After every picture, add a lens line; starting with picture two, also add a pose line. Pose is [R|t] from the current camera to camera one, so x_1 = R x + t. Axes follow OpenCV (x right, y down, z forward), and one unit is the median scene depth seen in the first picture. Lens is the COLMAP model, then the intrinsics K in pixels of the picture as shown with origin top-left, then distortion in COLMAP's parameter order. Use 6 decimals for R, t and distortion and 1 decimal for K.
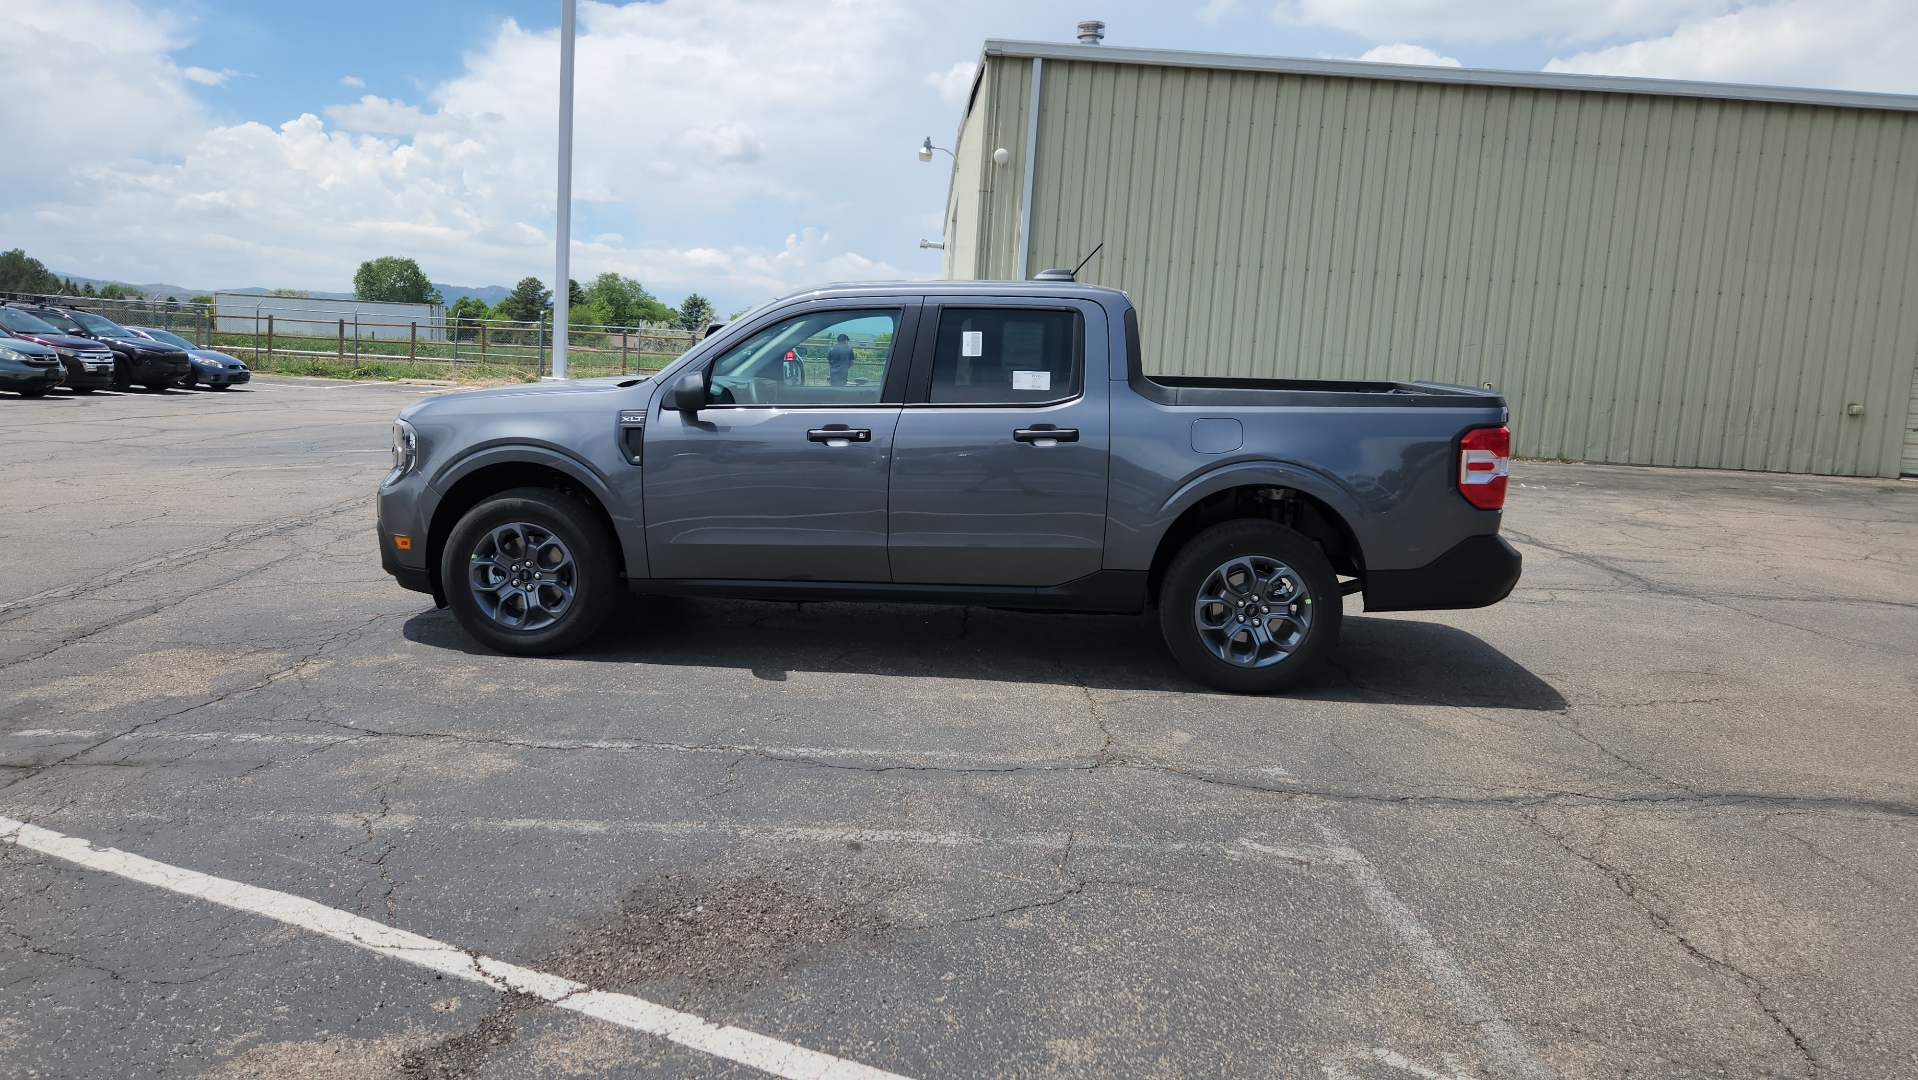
lens RADIAL K [[1284.5, 0, 929.8], [0, 1284.5, 519.2], [0, 0, 1]] dist [0.065877, -0.050625]
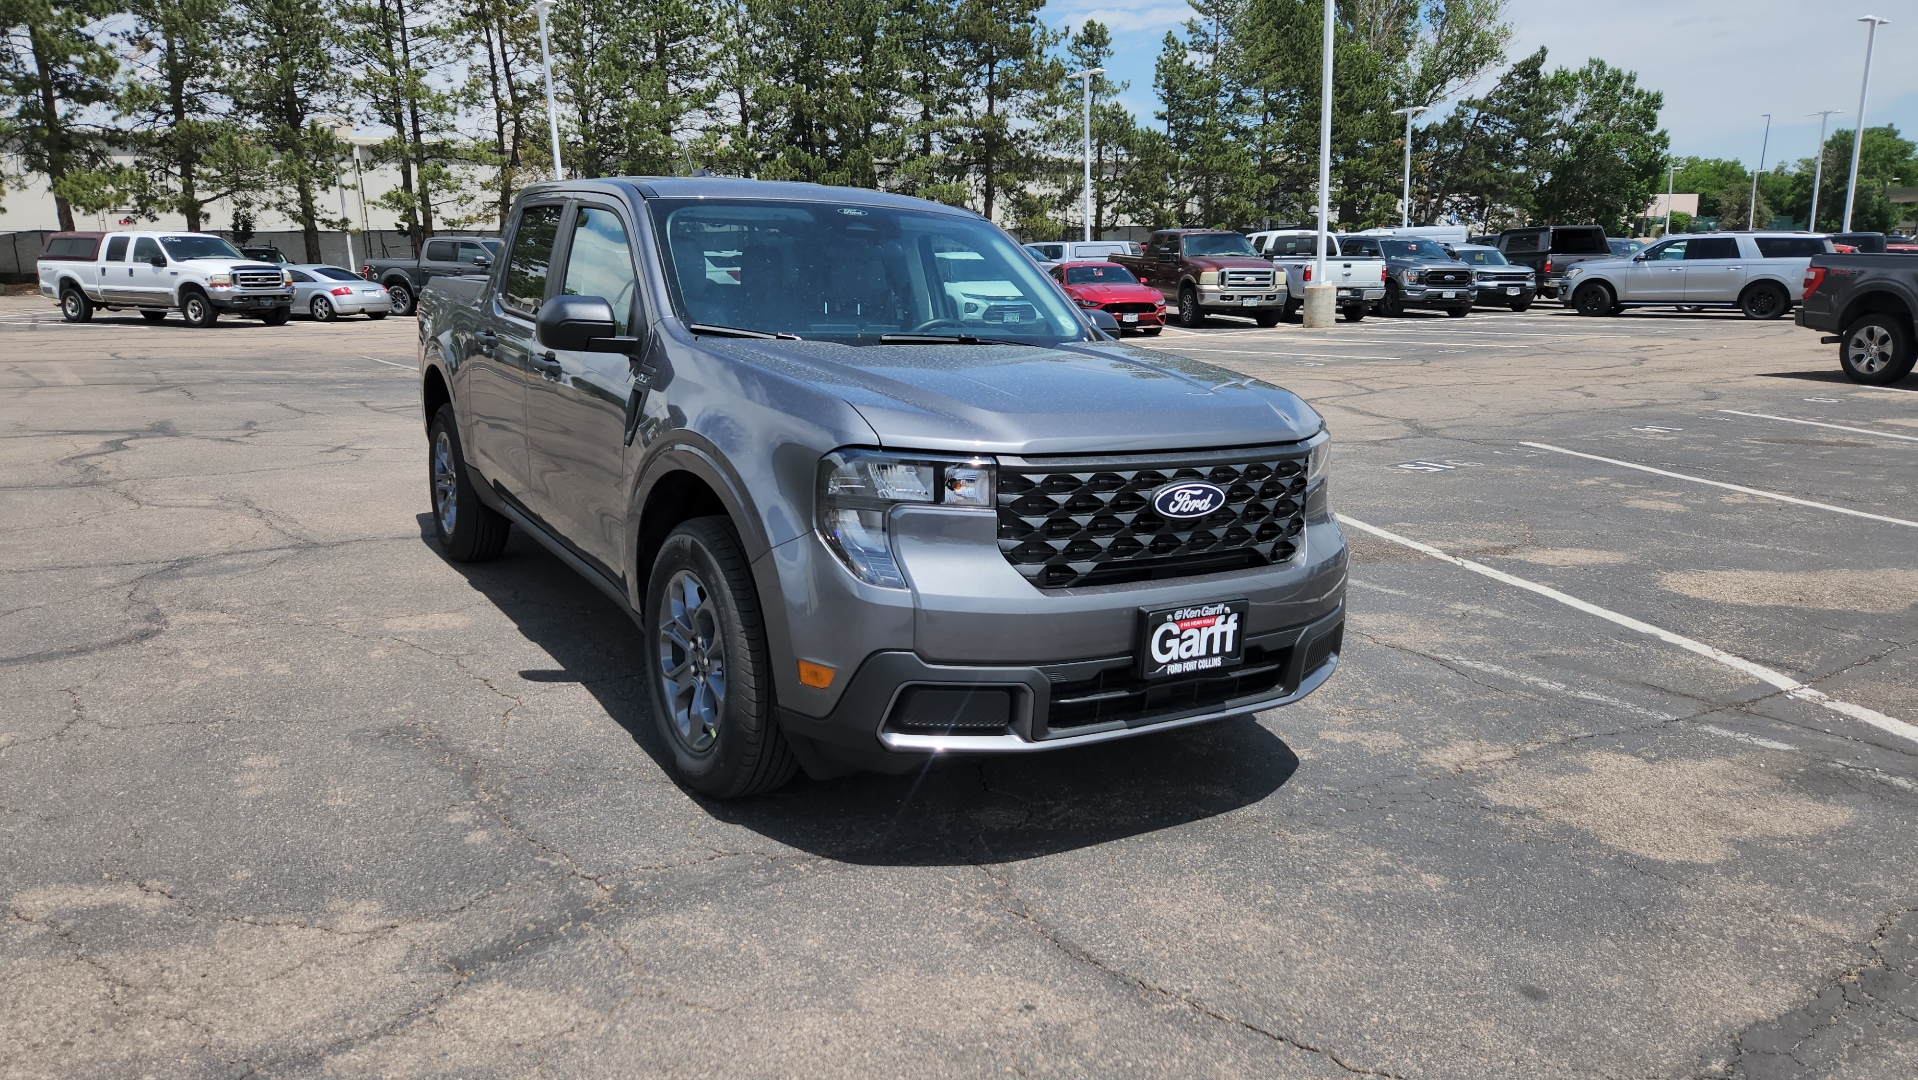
lens RADIAL K [[1282.5, 0, 934.5], [0, 1282.5, 552.9], [0, 0, 1]] dist [0.062413, -0.040975]
pose [[-0.586463, -0.220379, 0.779420, -0.842305], [0.069545, 0.945021, 0.319530, -0.245075], [-0.806985, 0.241597, -0.538893, 1.593305]]
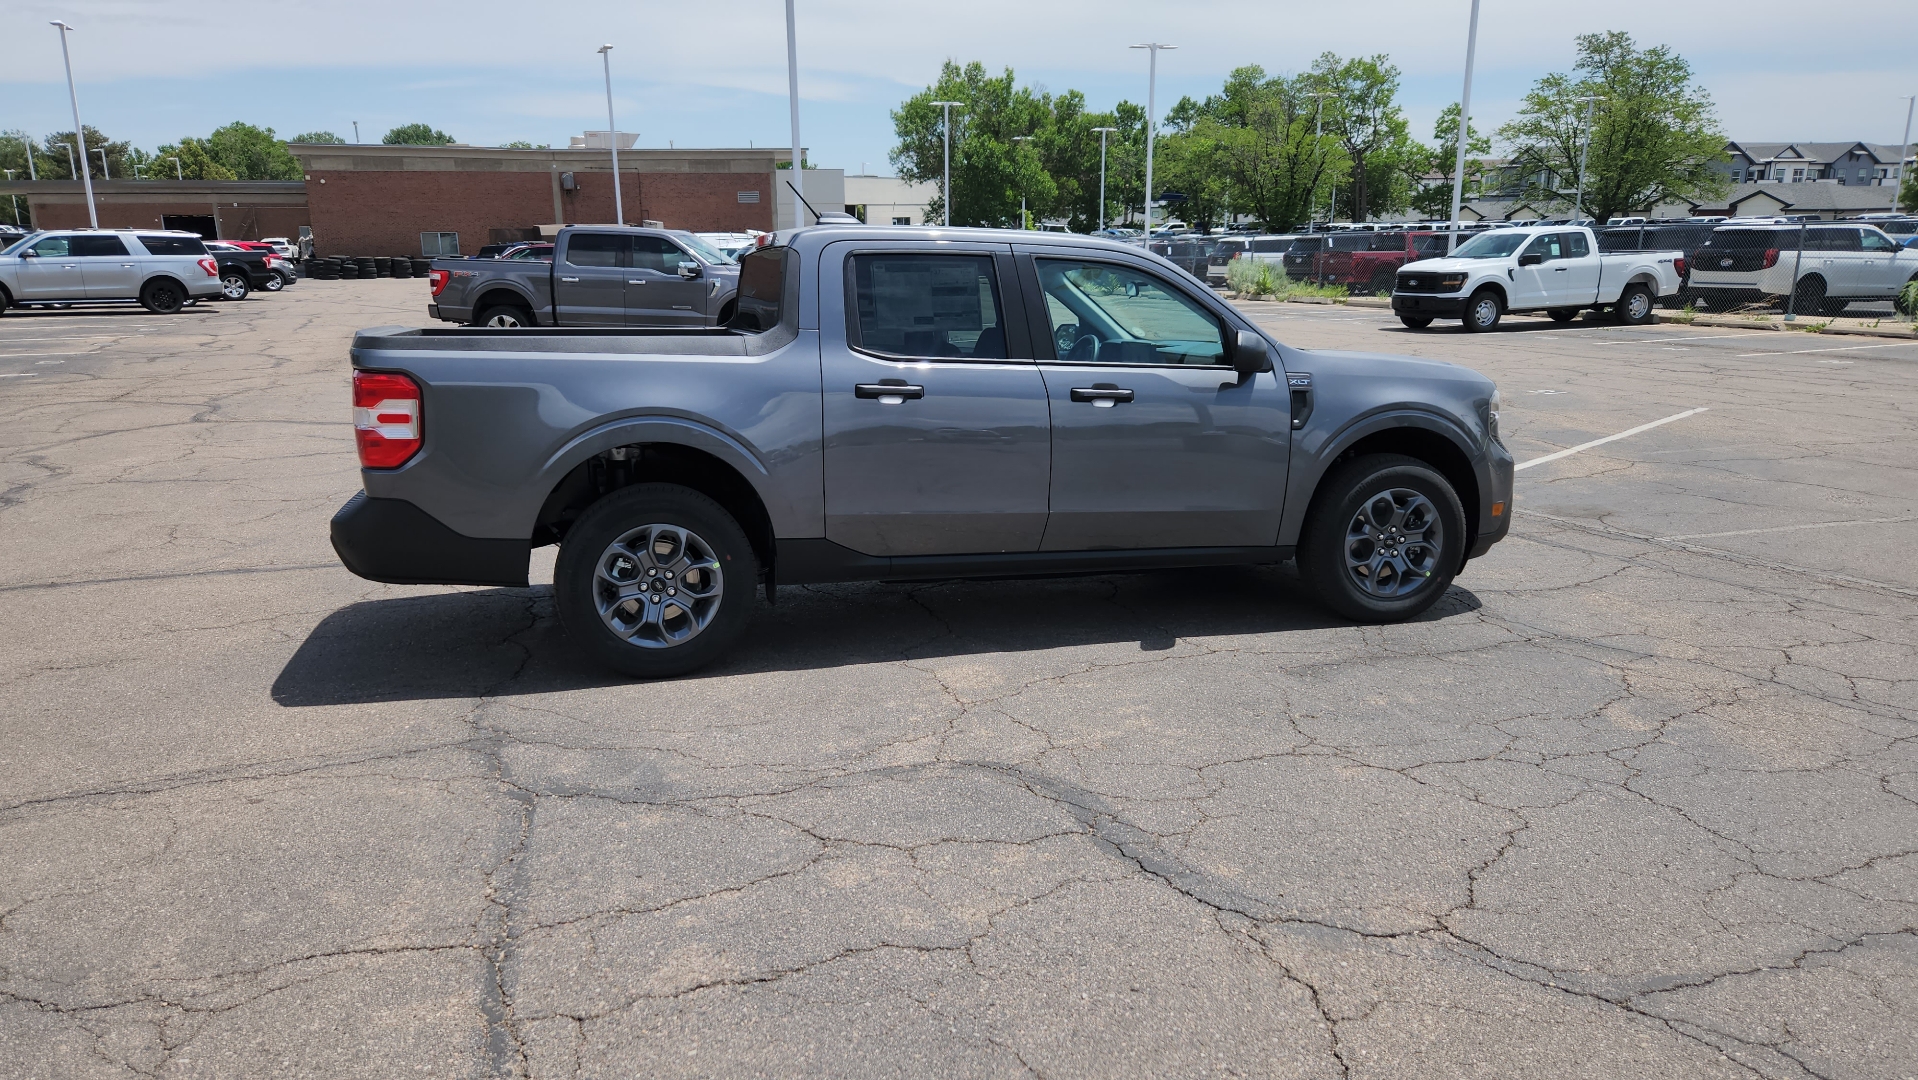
lens RADIAL K [[1277.4, 0, 918.5], [0, 1277.4, 561.4], [0, 0, 1]] dist [0.068341, -0.054114]
pose [[-0.943437, 0.037233, -0.329455, 0.395913], [-0.077651, 0.941225, 0.328733, -0.298304], [0.322331, 0.335722, -0.885095, 2.154777]]
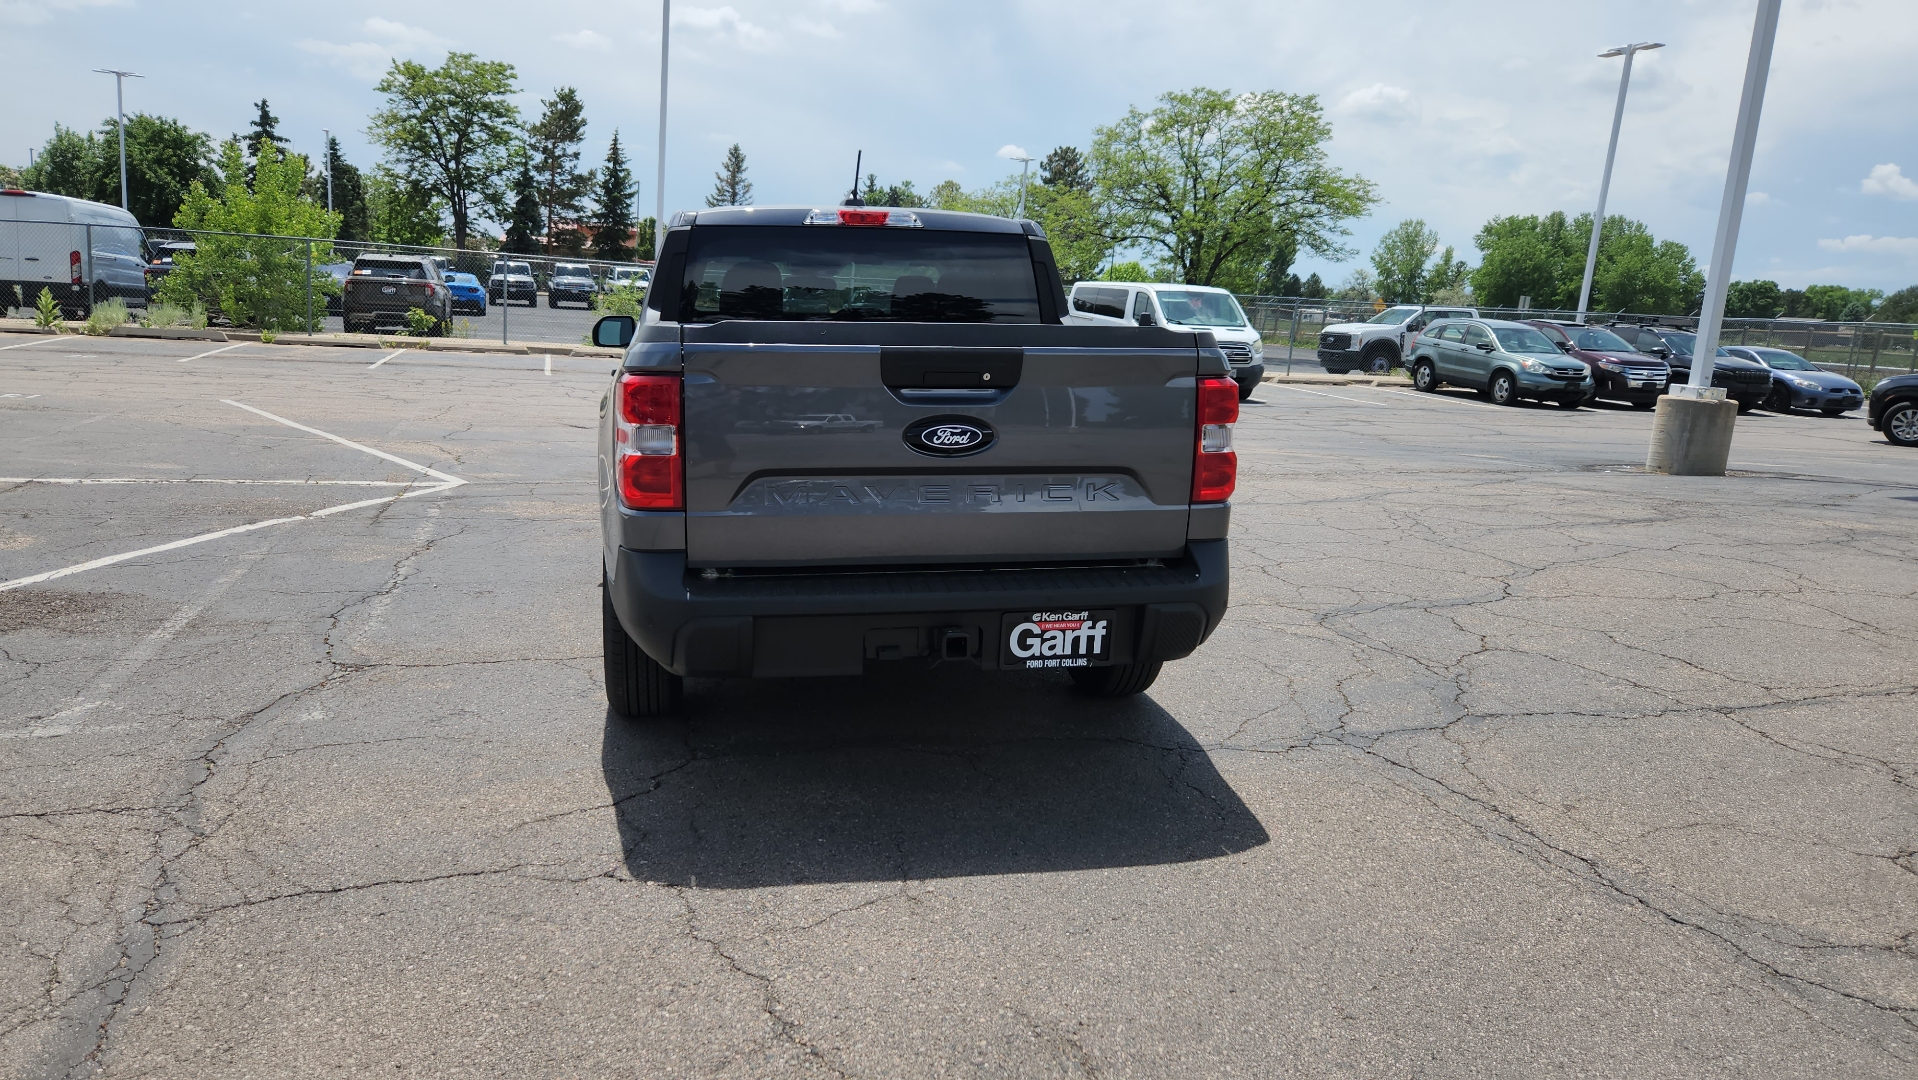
lens RADIAL K [[1288.5, 0, 922.5], [0, 1288.5, 538.4], [0, 0, 1]] dist [0.071691, -0.056914]
pose [[0.261440, 0.139539, -0.955080, 1.043552], [-0.152662, 0.983018, 0.101832, -0.076086], [0.953071, 0.119181, 0.278303, 0.948878]]
